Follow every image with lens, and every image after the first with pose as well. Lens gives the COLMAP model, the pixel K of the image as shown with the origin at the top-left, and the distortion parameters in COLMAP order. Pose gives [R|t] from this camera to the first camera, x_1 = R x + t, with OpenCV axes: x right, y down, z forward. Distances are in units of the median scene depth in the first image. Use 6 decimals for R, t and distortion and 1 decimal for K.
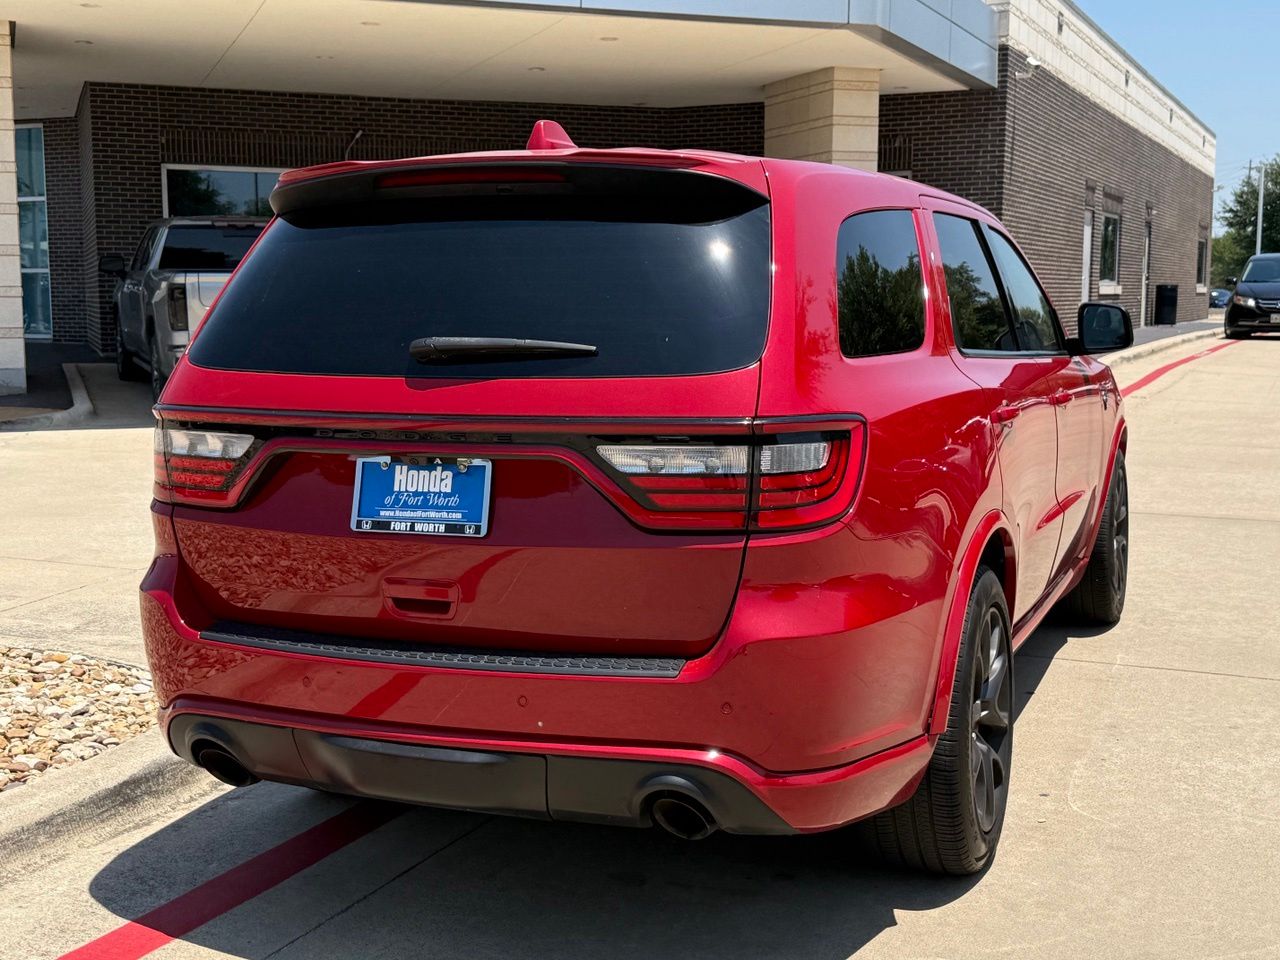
lens RADIAL K [[1612.4, 0, 631.4], [0, 1612.4, 481.8], [0, 0, 1]] dist [0.103871, 0.000000]
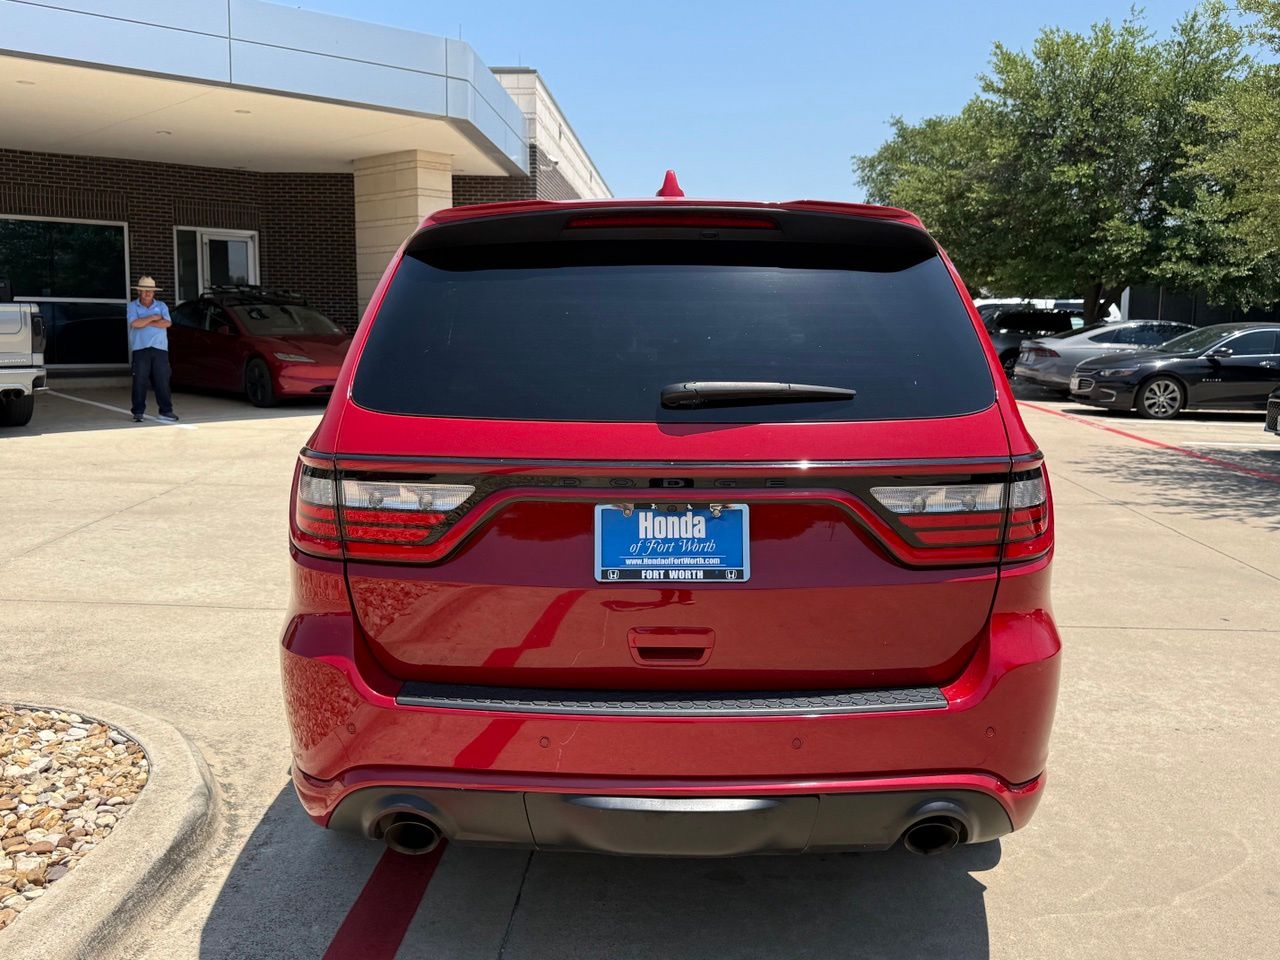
lens RADIAL K [[1203.4, 0, 634.2], [0, 1203.4, 457.0], [0, 0, 1]] dist [0.034075, 0.000000]
pose [[0.926900, -0.027811, 0.374276, -0.420546], [0.030715, 0.999527, -0.001796, -0.042275], [-0.374049, 0.013161, 0.927316, 0.327363]]
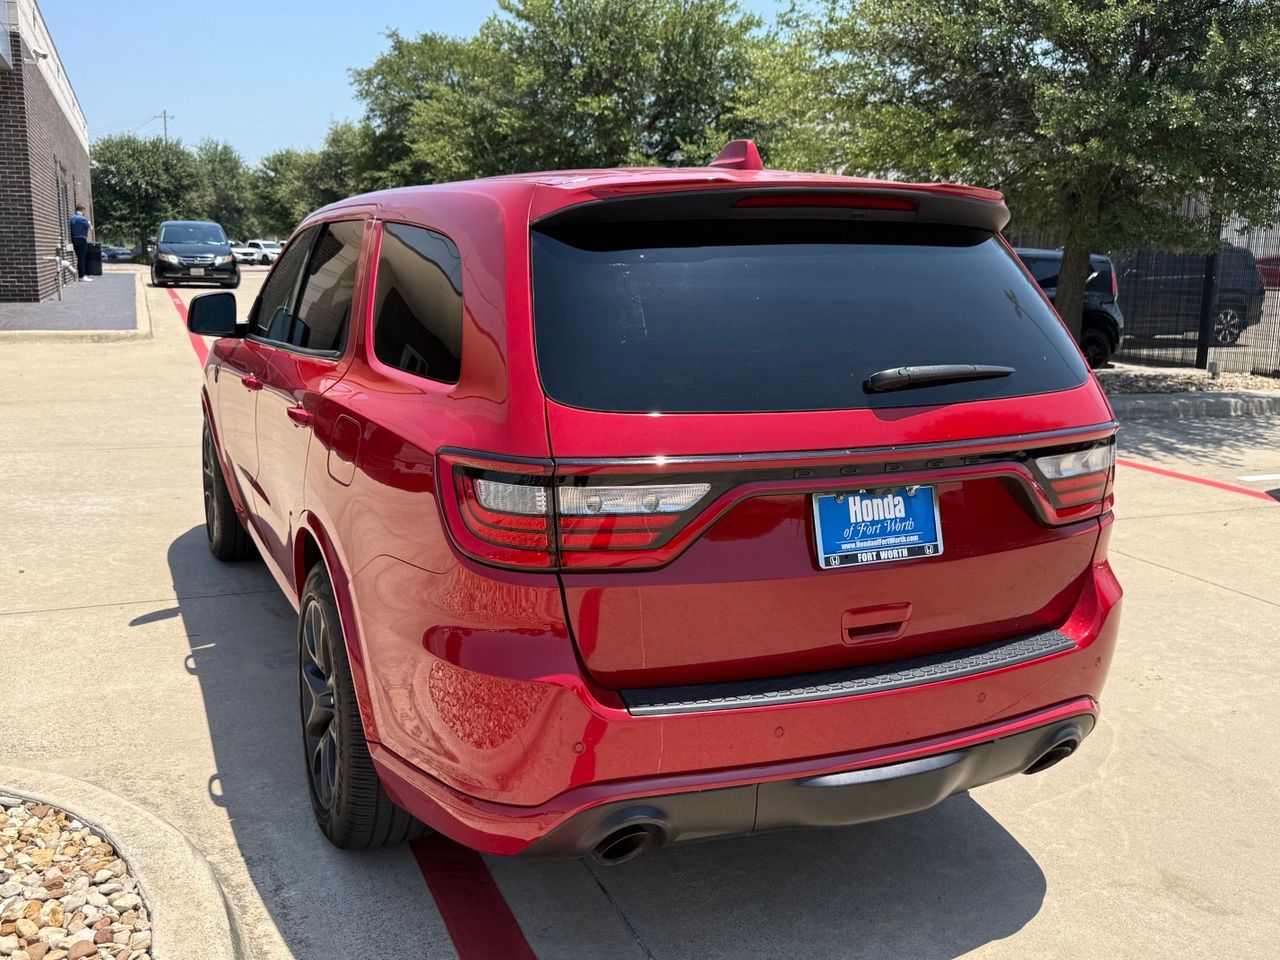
lens RADIAL K [[1203.4, 0, 646.4], [0, 1203.4, 478.4], [0, 0, 1]] dist [0.034075, 0.000000]
pose [[0.688042, -0.118848, 0.715872, -0.760033], [0.065746, 0.992650, 0.101609, -0.104928], [-0.722686, -0.022845, 0.690799, 0.580951]]
